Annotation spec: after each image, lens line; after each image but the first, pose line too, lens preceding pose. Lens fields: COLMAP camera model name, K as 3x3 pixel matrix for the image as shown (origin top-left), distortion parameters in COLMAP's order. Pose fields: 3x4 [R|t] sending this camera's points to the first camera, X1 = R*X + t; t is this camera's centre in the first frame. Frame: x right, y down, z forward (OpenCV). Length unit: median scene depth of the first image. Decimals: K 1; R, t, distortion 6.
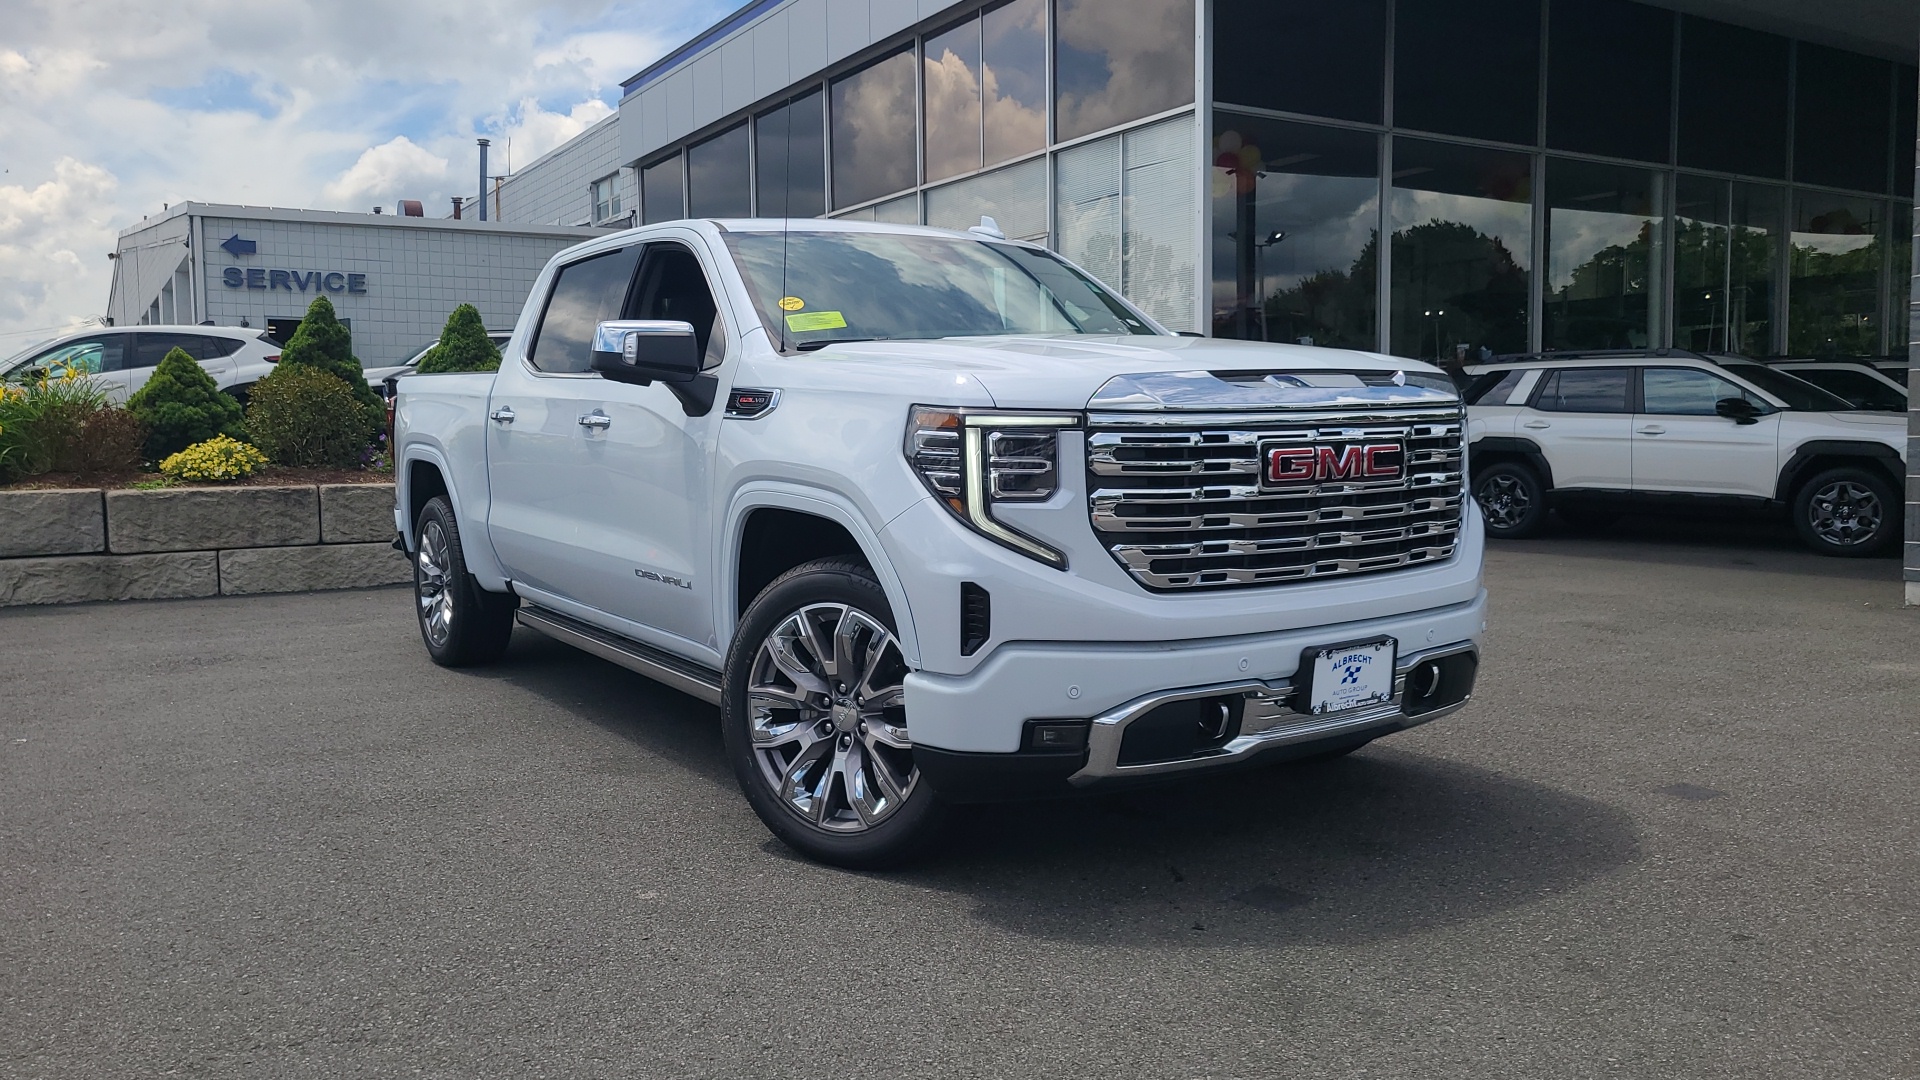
lens RADIAL K [[1477.0, 0, 960.3], [0, 1477.0, 528.0], [0, 0, 1]] dist [0.053207, -0.041378]
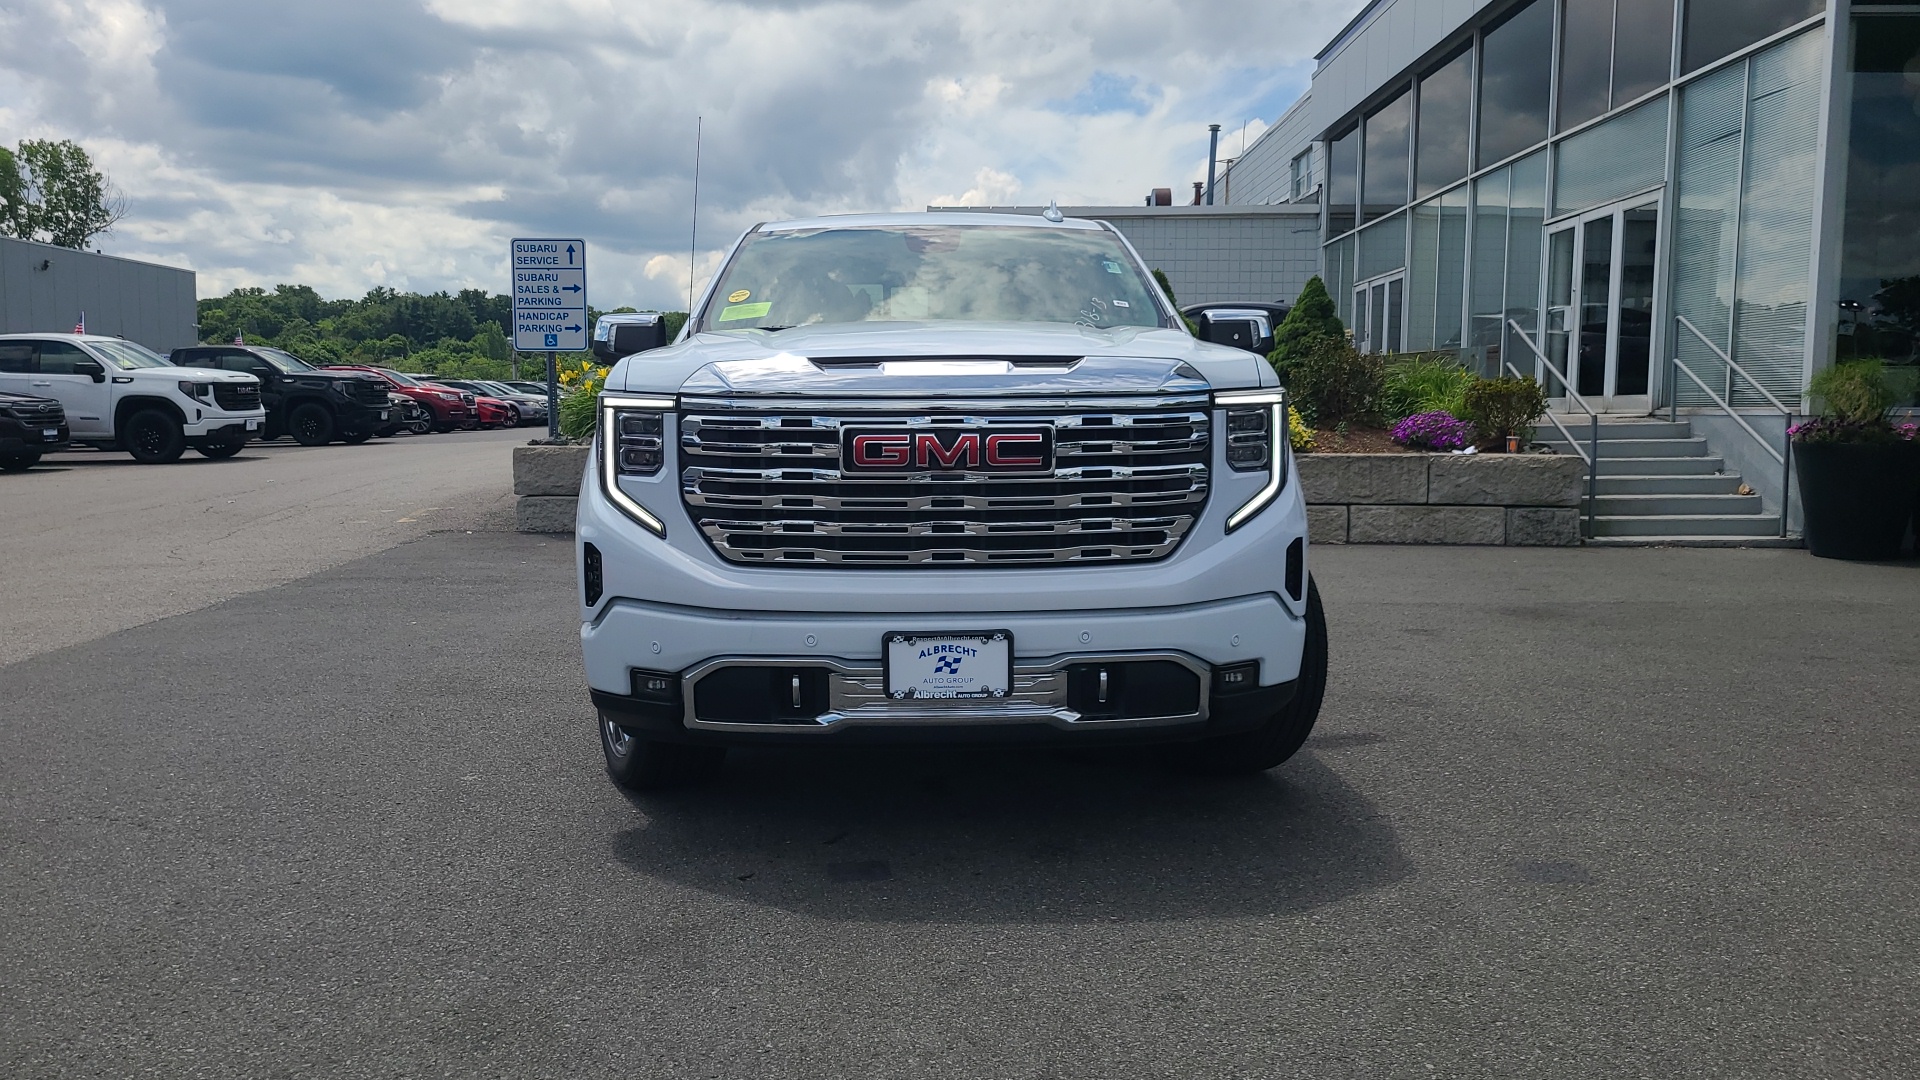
lens RADIAL K [[1477.0, 0, 944.9], [0, 1477.0, 548.3], [0, 0, 1]] dist [0.053207, -0.041378]
pose [[0.833112, 0.068684, -0.548823, 0.782774], [-0.051766, 0.997587, 0.046265, -0.024090], [0.550676, -0.010134, 0.834657, 0.171086]]
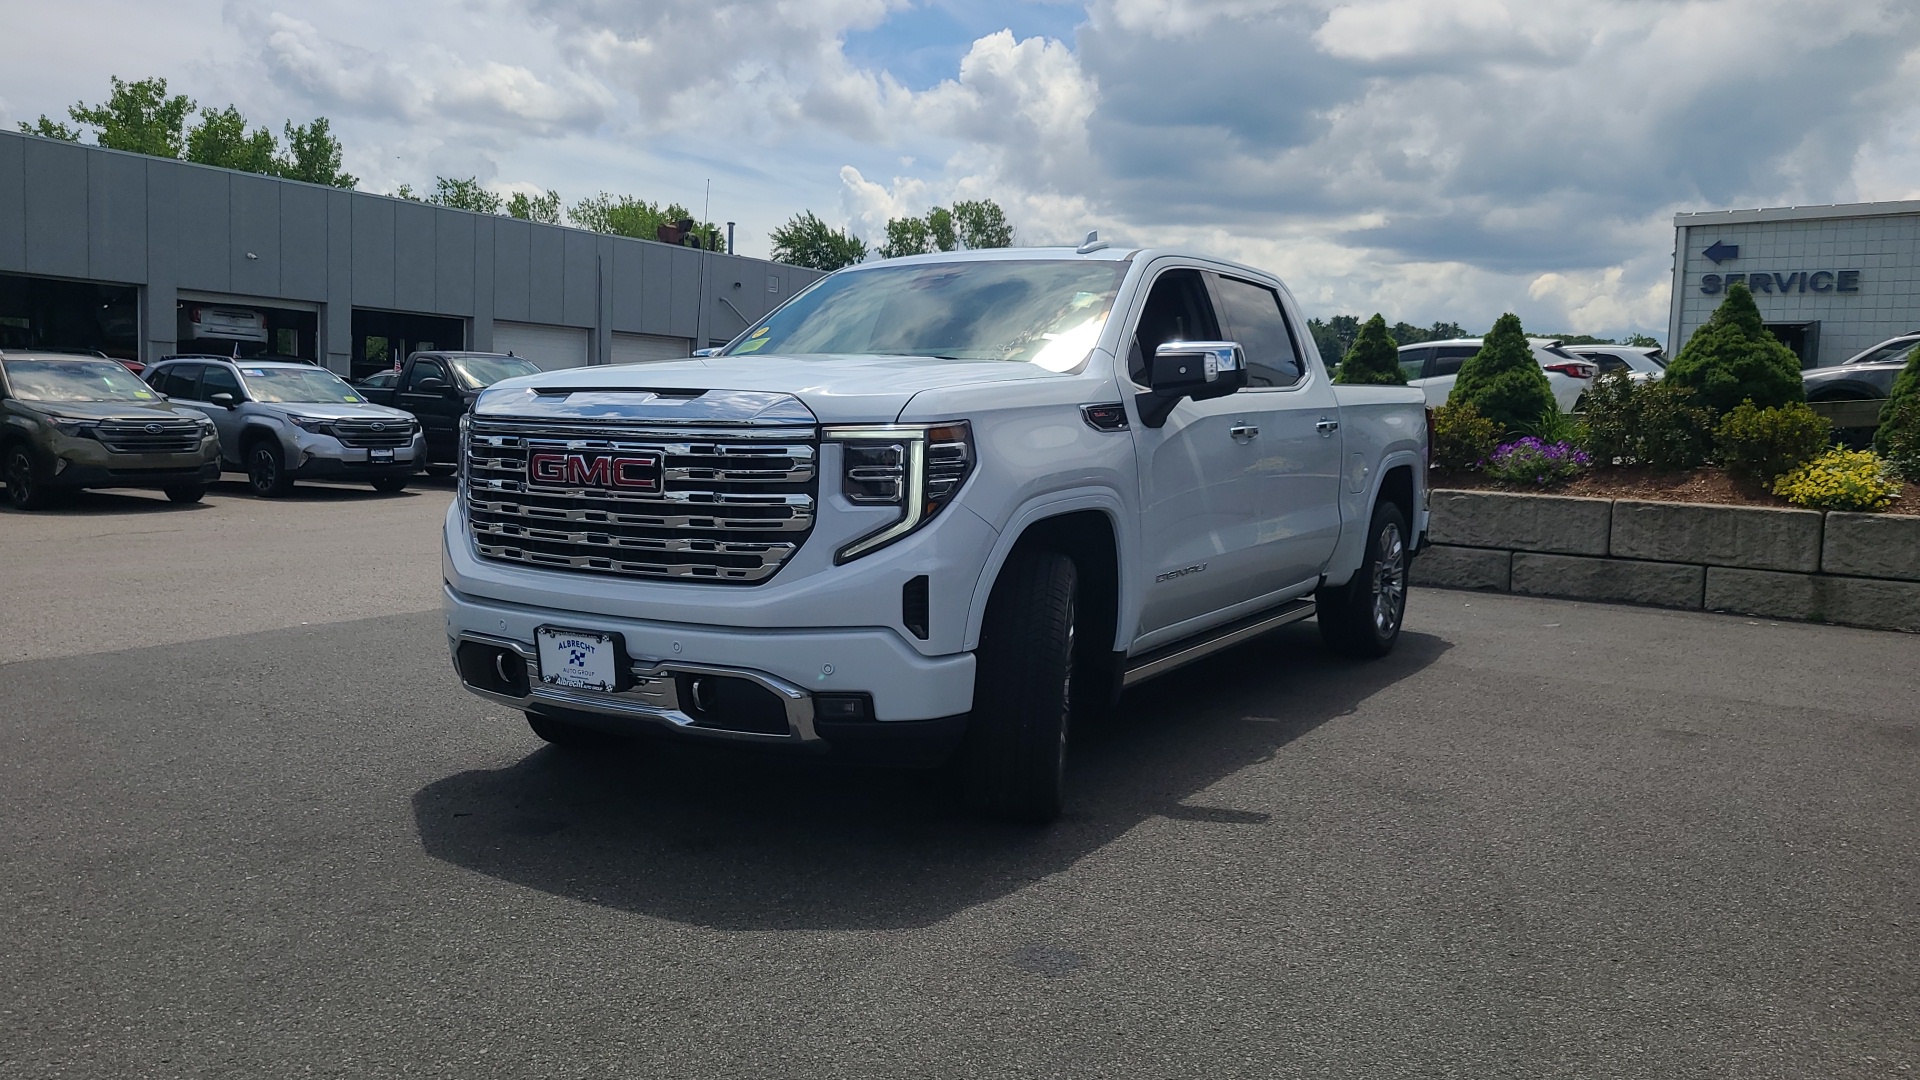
lens RADIAL K [[1477.0, 0, 942.5], [0, 1477.0, 539.2], [0, 0, 1]] dist [0.053207, -0.041378]
pose [[0.378907, 0.101136, -0.919892, 1.371459], [-0.096617, 0.992902, 0.069366, -0.094510], [0.920377, 0.062594, 0.385989, 0.797683]]
